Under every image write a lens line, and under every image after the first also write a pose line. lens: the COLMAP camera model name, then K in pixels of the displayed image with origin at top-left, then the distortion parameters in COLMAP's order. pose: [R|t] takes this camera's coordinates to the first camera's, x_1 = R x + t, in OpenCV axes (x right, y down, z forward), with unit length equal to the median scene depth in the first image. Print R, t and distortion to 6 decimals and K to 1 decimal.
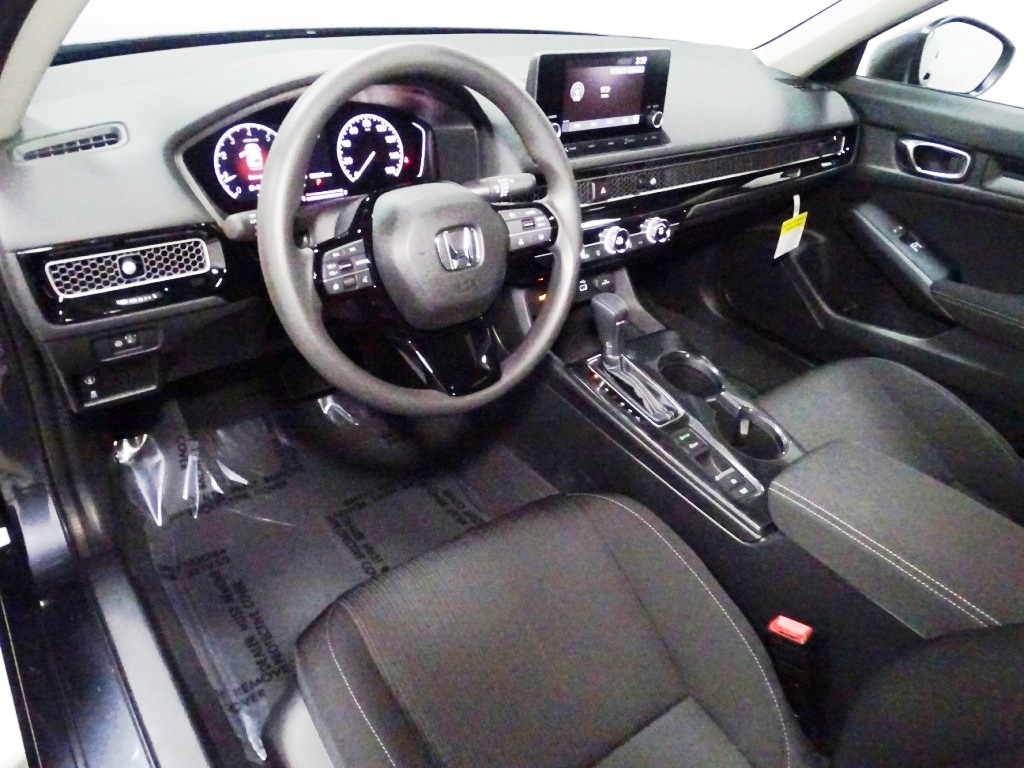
lens RADIAL K [[745.8, 0, 489.1], [0, 745.8, 379.3], [0, 0, 1]] dist [0.008096, 0.006866]
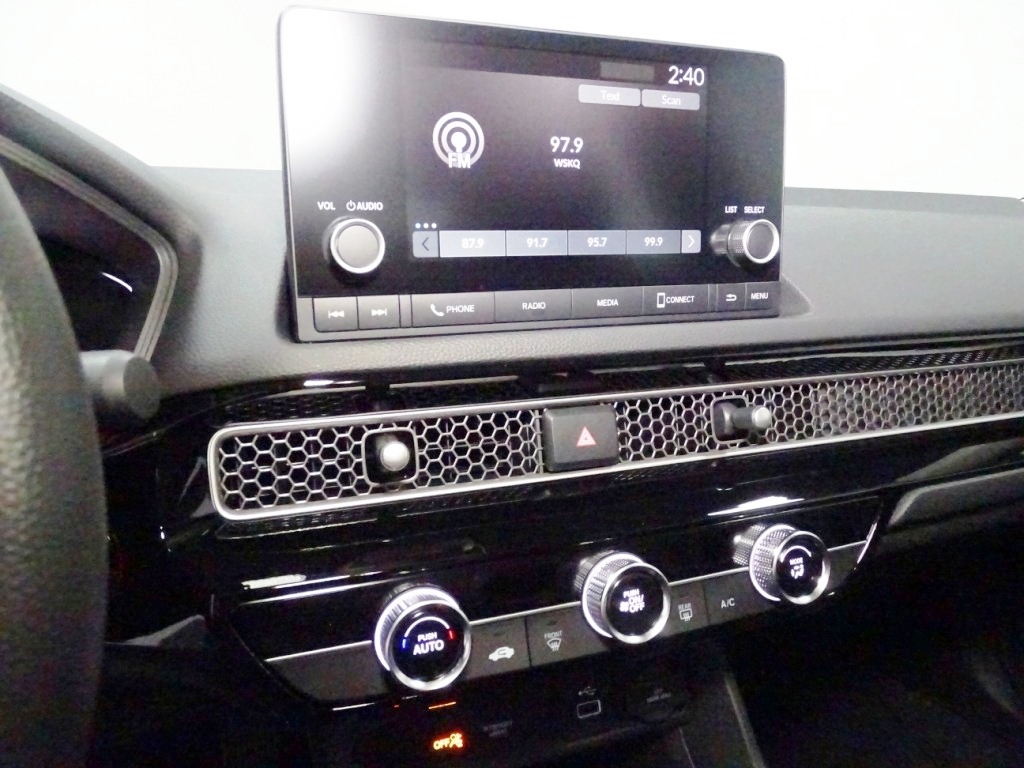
lens RADIAL K [[745.8, 0, 489.1], [0, 745.8, 379.3], [0, 0, 1]] dist [0.008096, 0.006866]
pose [[0.958749, -0.007265, -0.284160, 0.205646], [-0.089269, 0.941401, -0.325261, -0.167299], [0.269872, 0.337211, 0.901919, 0.686050]]
